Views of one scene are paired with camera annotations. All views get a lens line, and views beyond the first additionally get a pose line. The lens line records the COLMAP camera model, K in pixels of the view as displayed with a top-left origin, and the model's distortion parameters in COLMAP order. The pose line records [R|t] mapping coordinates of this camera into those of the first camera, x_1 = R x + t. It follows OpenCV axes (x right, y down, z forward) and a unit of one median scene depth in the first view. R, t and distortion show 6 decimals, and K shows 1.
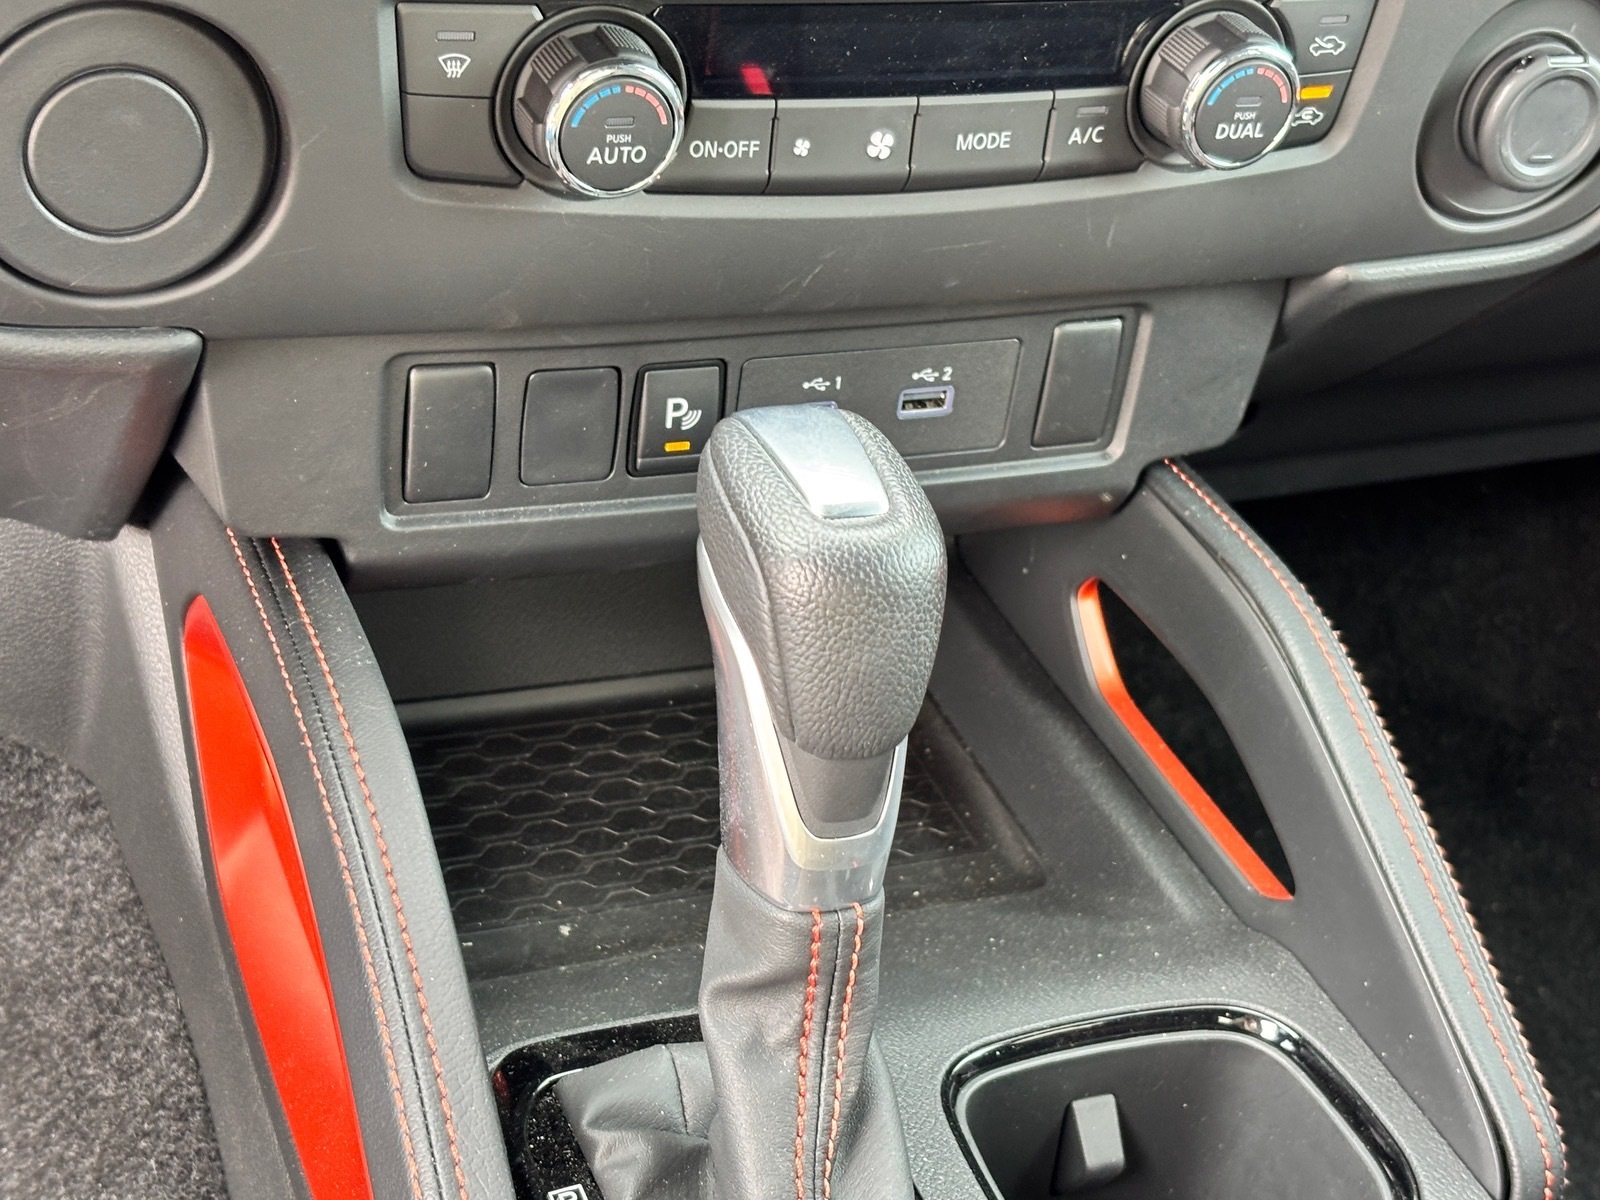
lens RADIAL K [[2607.7, 0, 794.6], [0, 2607.7, 629.4], [0, 0, 1]] dist [0.256385, -1.076813]
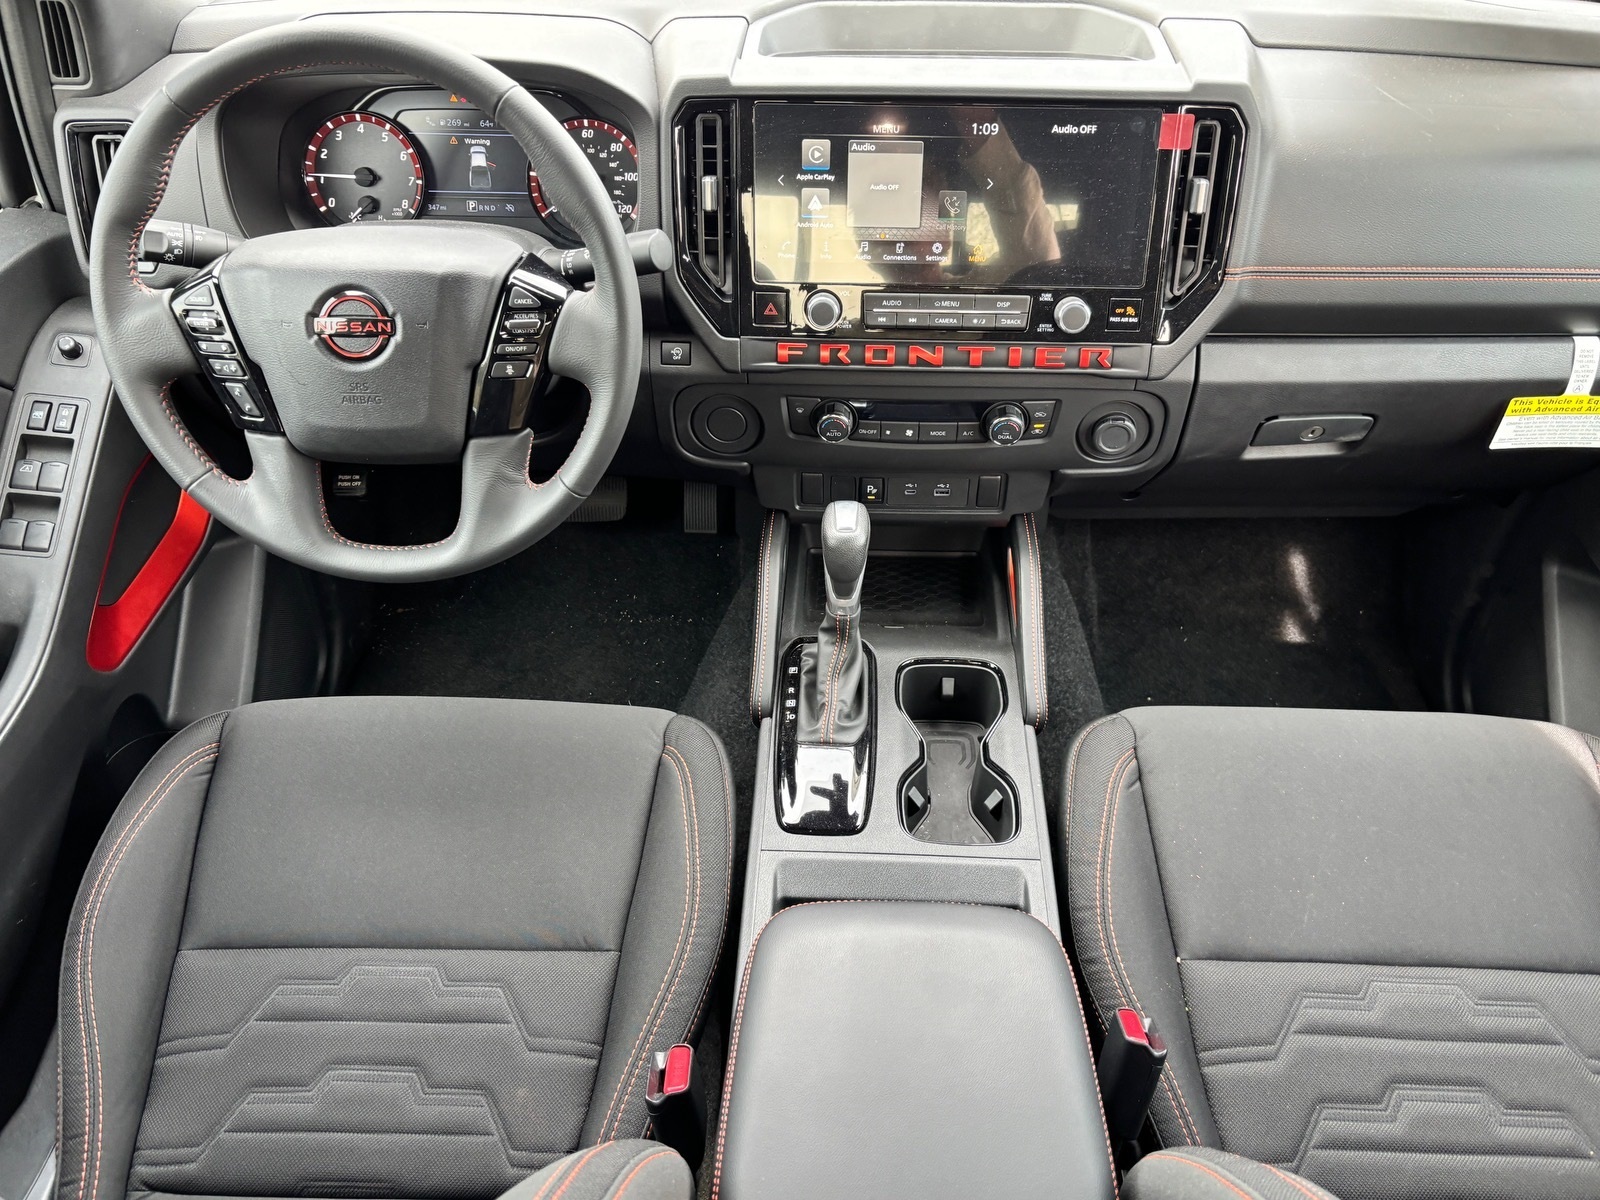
lens RADIAL K [[1250.6, 0, 807.6], [0, 1250.6, 609.1], [0, 0, 1]] dist [0.015146, -0.004110]
pose [[0.899756, 0.167547, -0.402948, 0.686176], [-0.124114, 0.983476, 0.131795, -0.146009], [0.418372, -0.068572, 0.905684, -0.789092]]
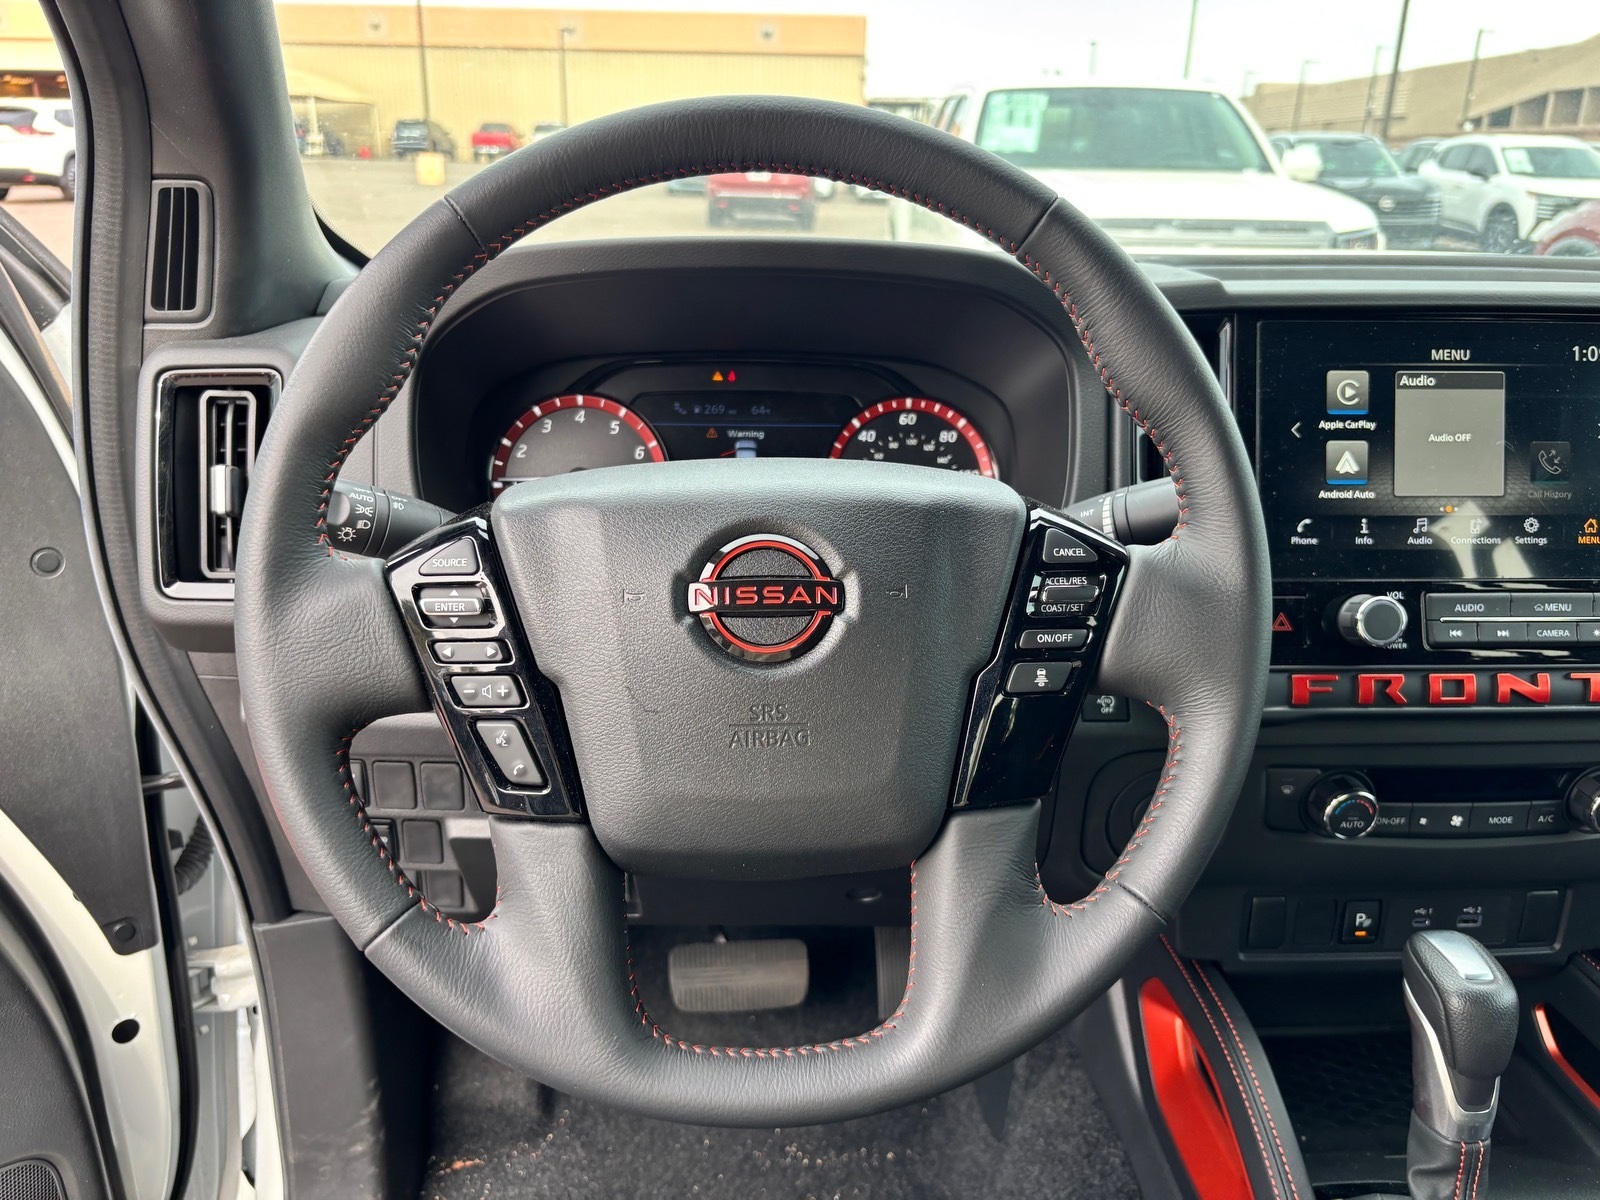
lens RADIAL K [[1212.4, 0, 793.7], [0, 1212.4, 614.3], [0, 0, 1]] dist [0.058357, -0.088501]
pose [[0.936620, -0.014958, -0.350026, -0.145345], [-0.082402, 0.961655, -0.261590, -0.014415], [0.340517, 0.273854, 0.899473, -0.322546]]
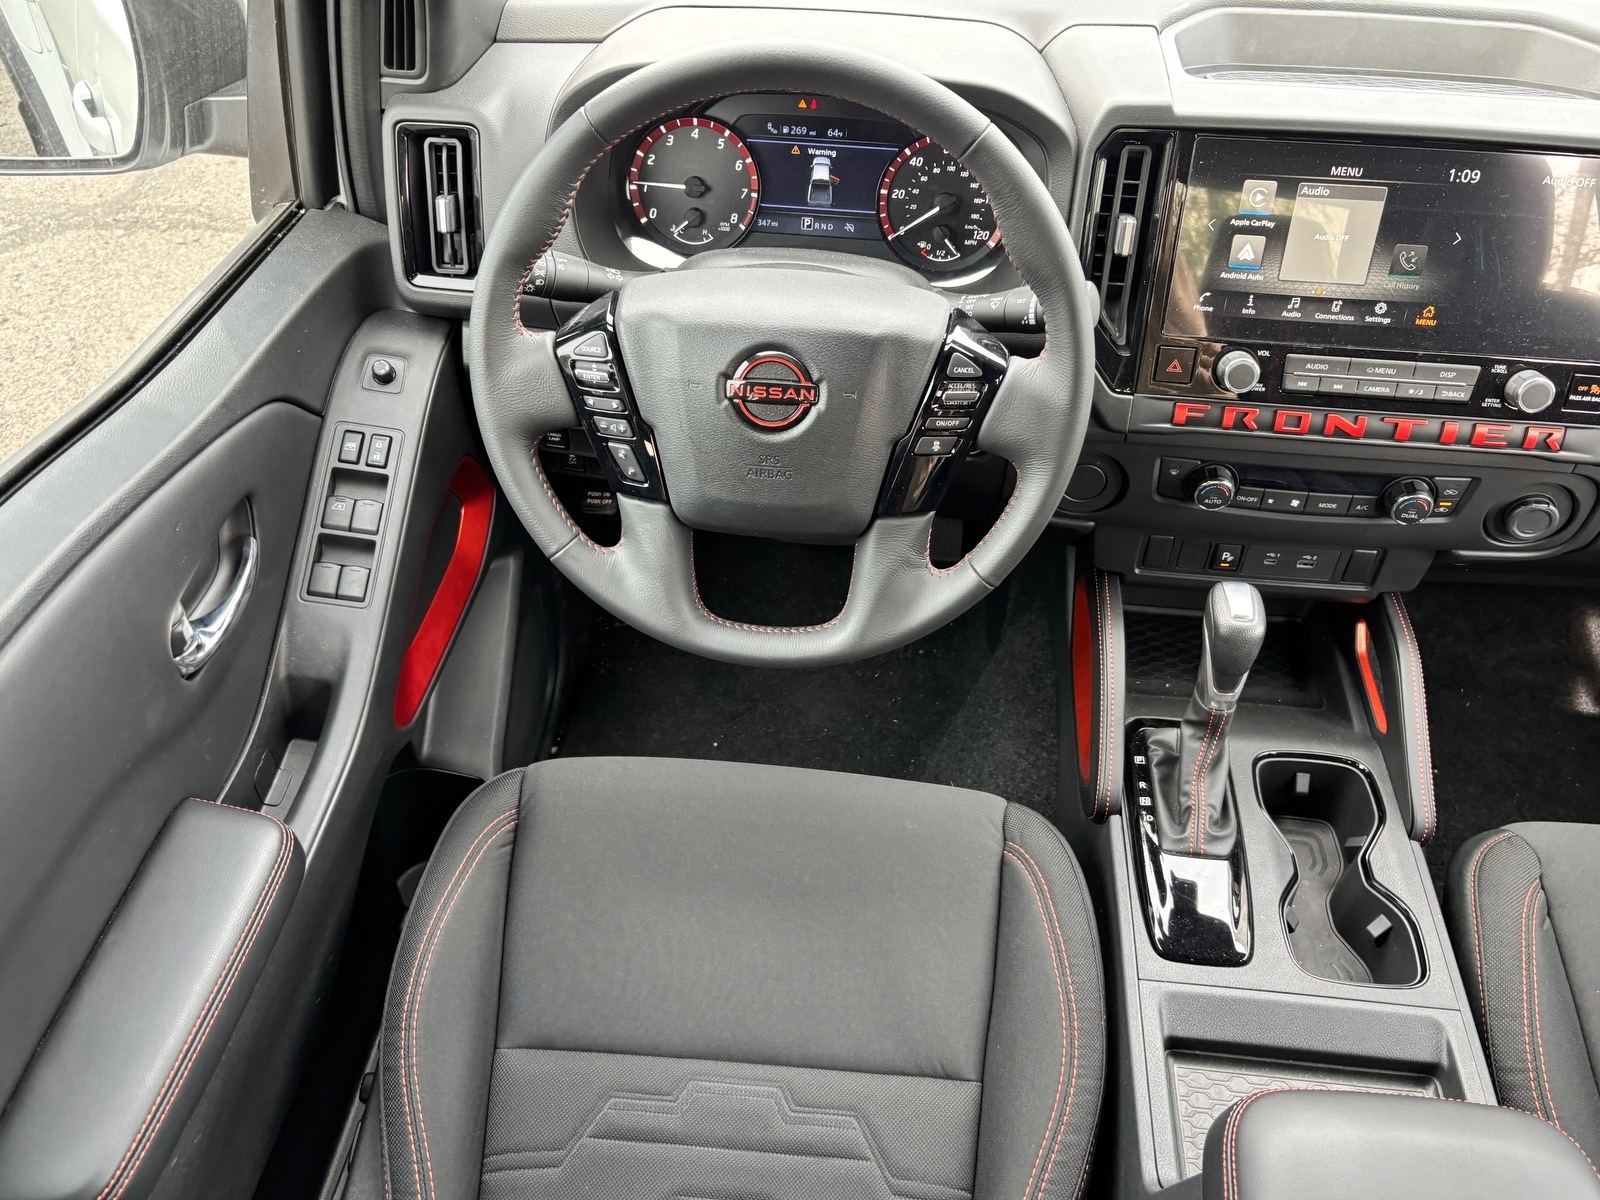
lens RADIAL K [[1250.6, 0, 807.6], [0, 1250.6, 609.1], [0, 0, 1]] dist [0.015146, -0.004110]
pose [[0.877627, 0.230315, -0.420387, 0.194823], [-0.170195, 0.969586, 0.175890, -0.225099], [0.448112, -0.082818, 0.890133, -0.800225]]
